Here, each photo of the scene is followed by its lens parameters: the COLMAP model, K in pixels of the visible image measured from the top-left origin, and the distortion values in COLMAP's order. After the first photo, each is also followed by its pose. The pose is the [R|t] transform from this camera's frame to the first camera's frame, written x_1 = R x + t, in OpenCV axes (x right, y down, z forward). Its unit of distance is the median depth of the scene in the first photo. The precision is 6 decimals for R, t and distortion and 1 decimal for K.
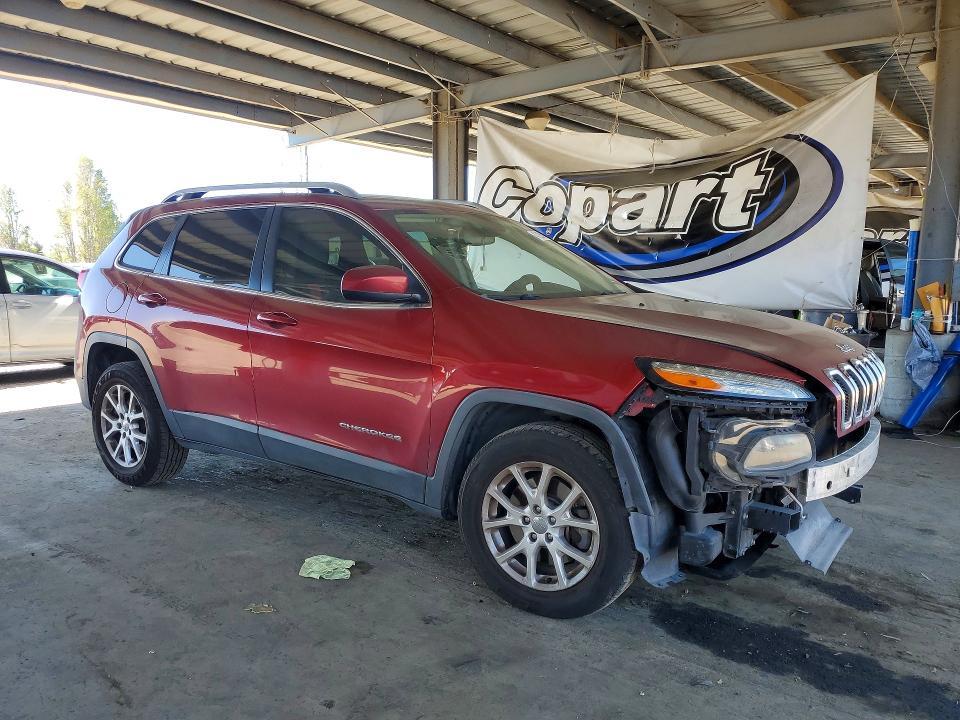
lens RADIAL K [[739.9, 0, 476.9], [0, 739.9, 343.8], [0, 0, 1]] dist [0.047026, -0.003226]
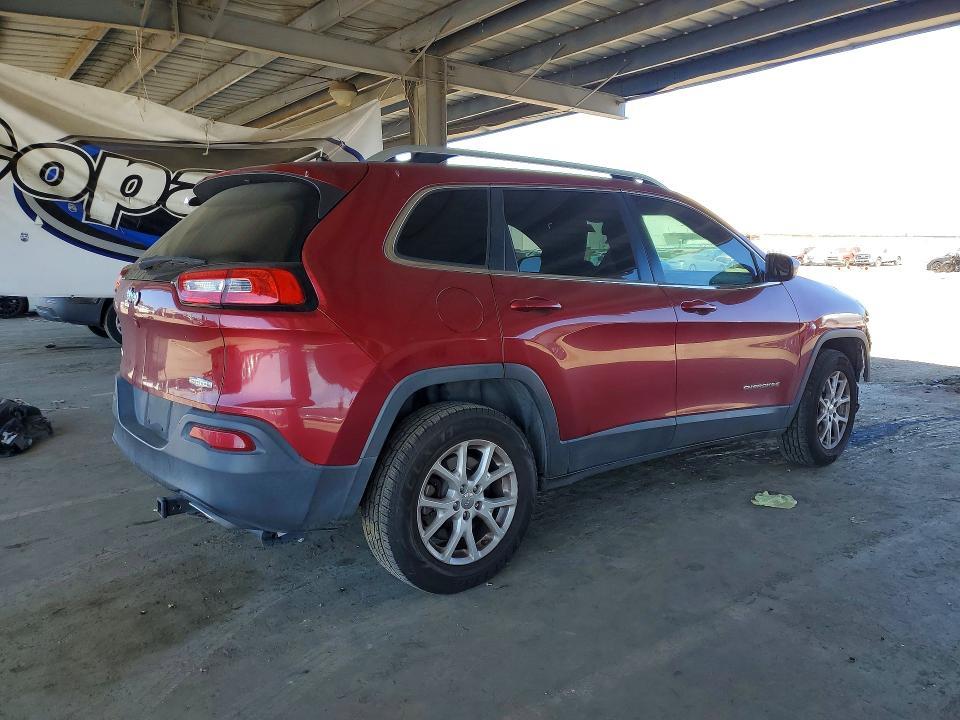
lens RADIAL K [[739.9, 0, 476.9], [0, 739.9, 343.8], [0, 0, 1]] dist [0.047026, -0.003226]
pose [[0.253501, -0.103747, 0.961755, -0.913946], [0.100151, 0.991704, 0.080580, -0.063948], [-0.962137, 0.075894, 0.261789, 0.694247]]
